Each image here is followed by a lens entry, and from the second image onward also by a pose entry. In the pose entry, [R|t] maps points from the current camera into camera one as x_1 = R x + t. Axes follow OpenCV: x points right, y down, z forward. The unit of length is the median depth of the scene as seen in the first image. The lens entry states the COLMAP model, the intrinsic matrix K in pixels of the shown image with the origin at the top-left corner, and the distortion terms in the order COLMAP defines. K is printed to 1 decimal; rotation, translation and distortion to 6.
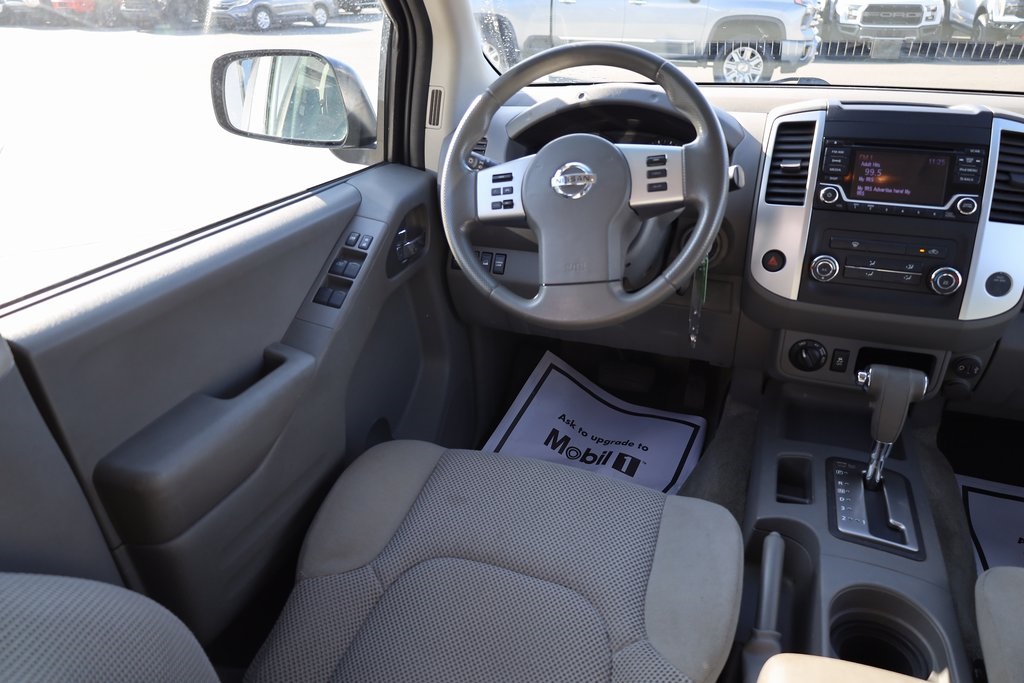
lens RADIAL K [[696.4, 0, 512.0], [0, 696.4, 341.5], [0, 0, 1]] dist [-0.013653, -0.004708]
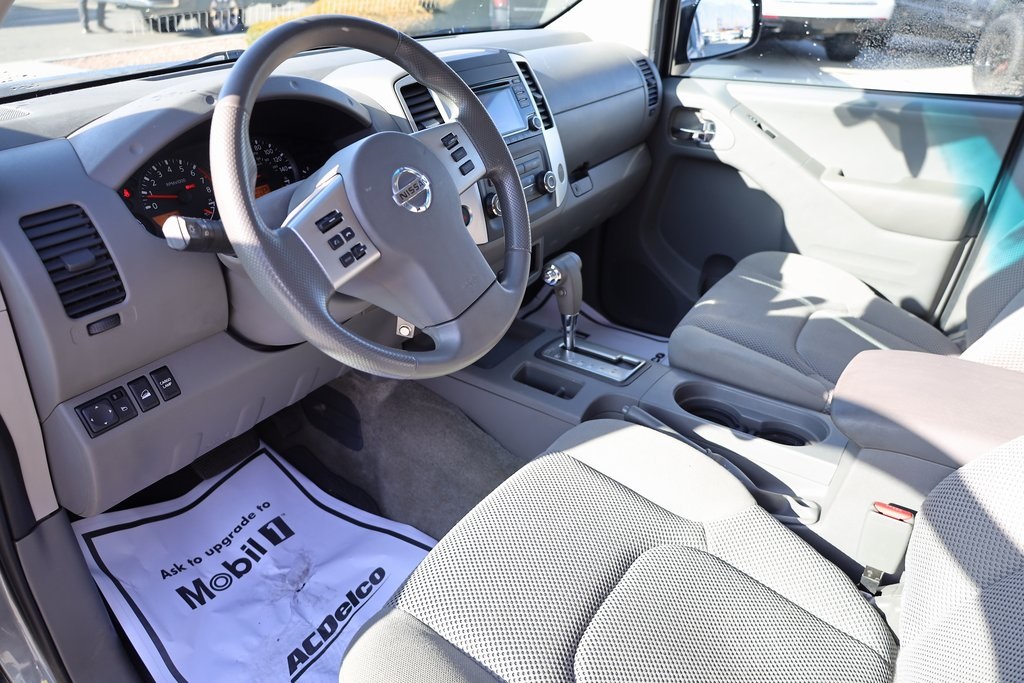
lens RADIAL K [[686.0, 0, 532.8], [0, 686.0, 337.5], [0, 0, 1]] dist [0.012403, 0.001281]
pose [[0.232667, -0.459681, 0.857064, -0.587847], [0.432204, 0.838319, 0.332297, -0.272919], [-0.871244, 0.293112, 0.393725, 0.586131]]
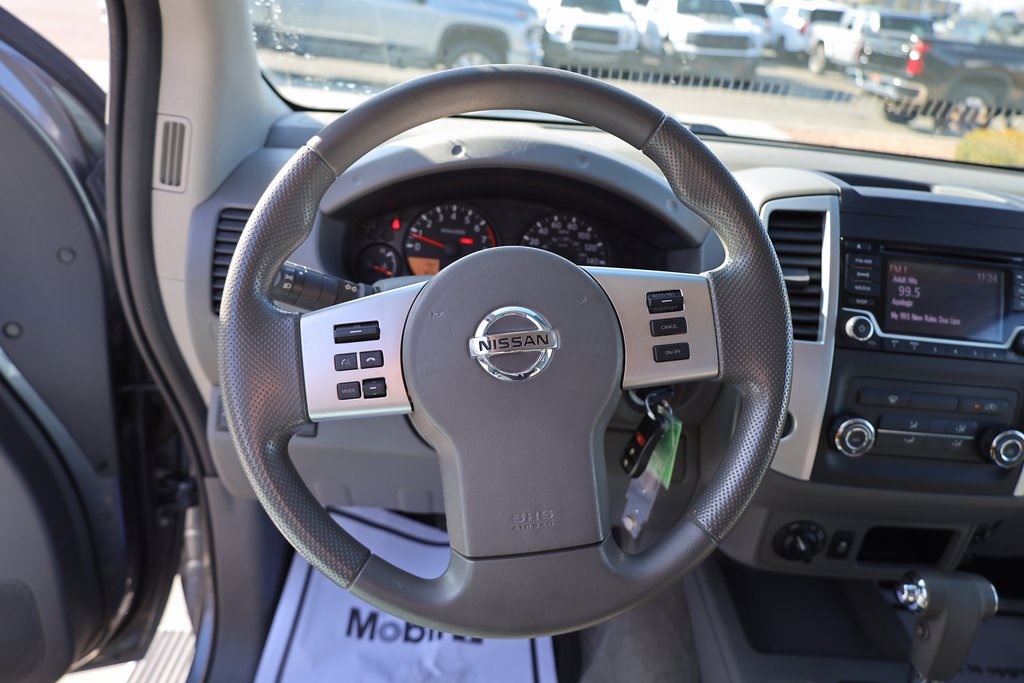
lens RADIAL K [[708.8, 0, 512.0], [0, 708.8, 341.5], [0, 0, 1]] dist [-0.012457, -0.004075]
pose [[0.927958, -0.058651, 0.368040, -0.093532], [0.060296, 0.998156, 0.007039, -0.222191], [-0.367774, 0.015659, 0.929783, 0.499747]]
